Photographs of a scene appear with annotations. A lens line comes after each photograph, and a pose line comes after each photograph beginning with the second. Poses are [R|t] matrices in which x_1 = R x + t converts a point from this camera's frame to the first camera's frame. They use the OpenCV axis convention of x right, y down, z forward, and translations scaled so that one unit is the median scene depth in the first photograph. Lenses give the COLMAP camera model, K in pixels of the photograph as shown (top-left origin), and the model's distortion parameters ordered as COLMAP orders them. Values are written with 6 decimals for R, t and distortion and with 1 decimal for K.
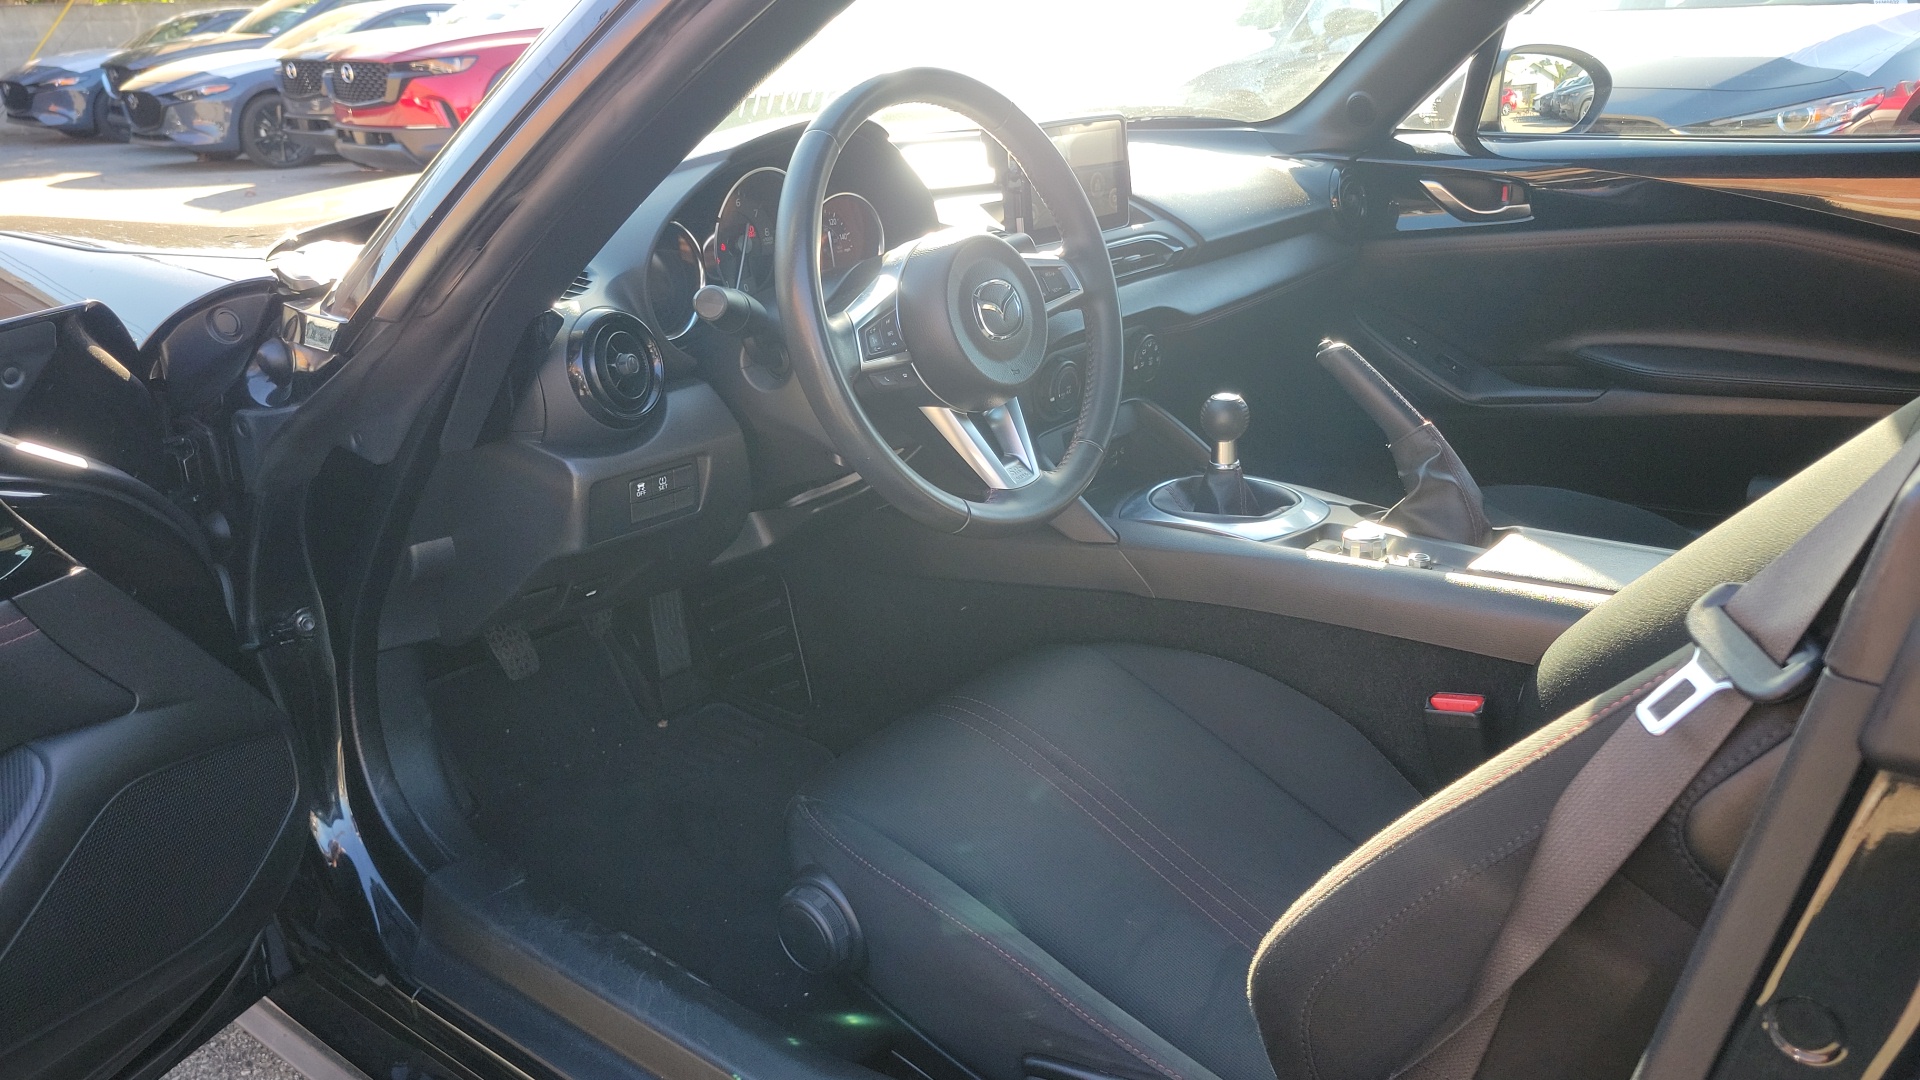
lens RADIAL K [[1493.4, 0, 960.0], [0, 1493.4, 540.0], [0, 0, 1]] dist [0.004999, -0.004066]
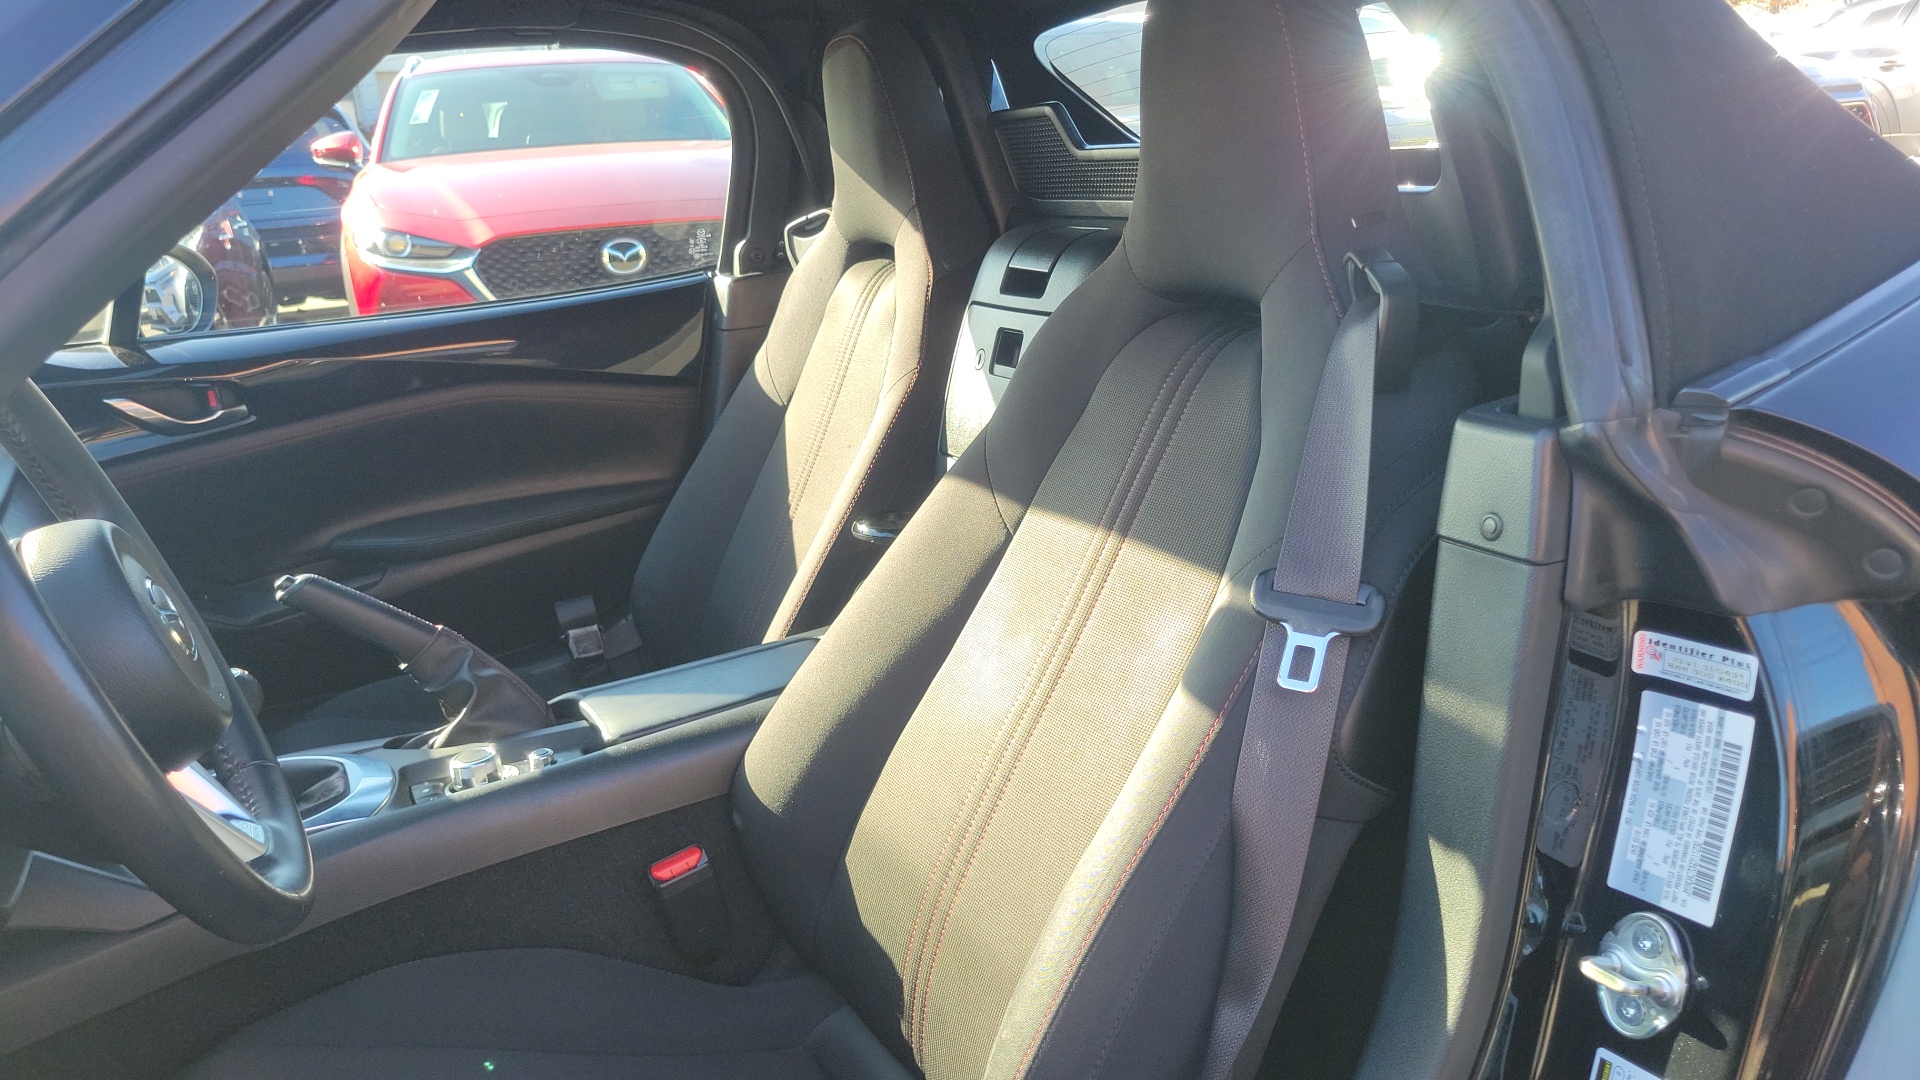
lens RADIAL K [[1493.4, 0, 960.0], [0, 1493.4, 540.0], [0, 0, 1]] dist [0.004999, -0.004066]
pose [[0.406297, -0.241518, 0.881245, -0.213846], [0.350414, 0.931882, 0.093838, -0.061447], [-0.843880, 0.270674, 0.463252, 0.173087]]
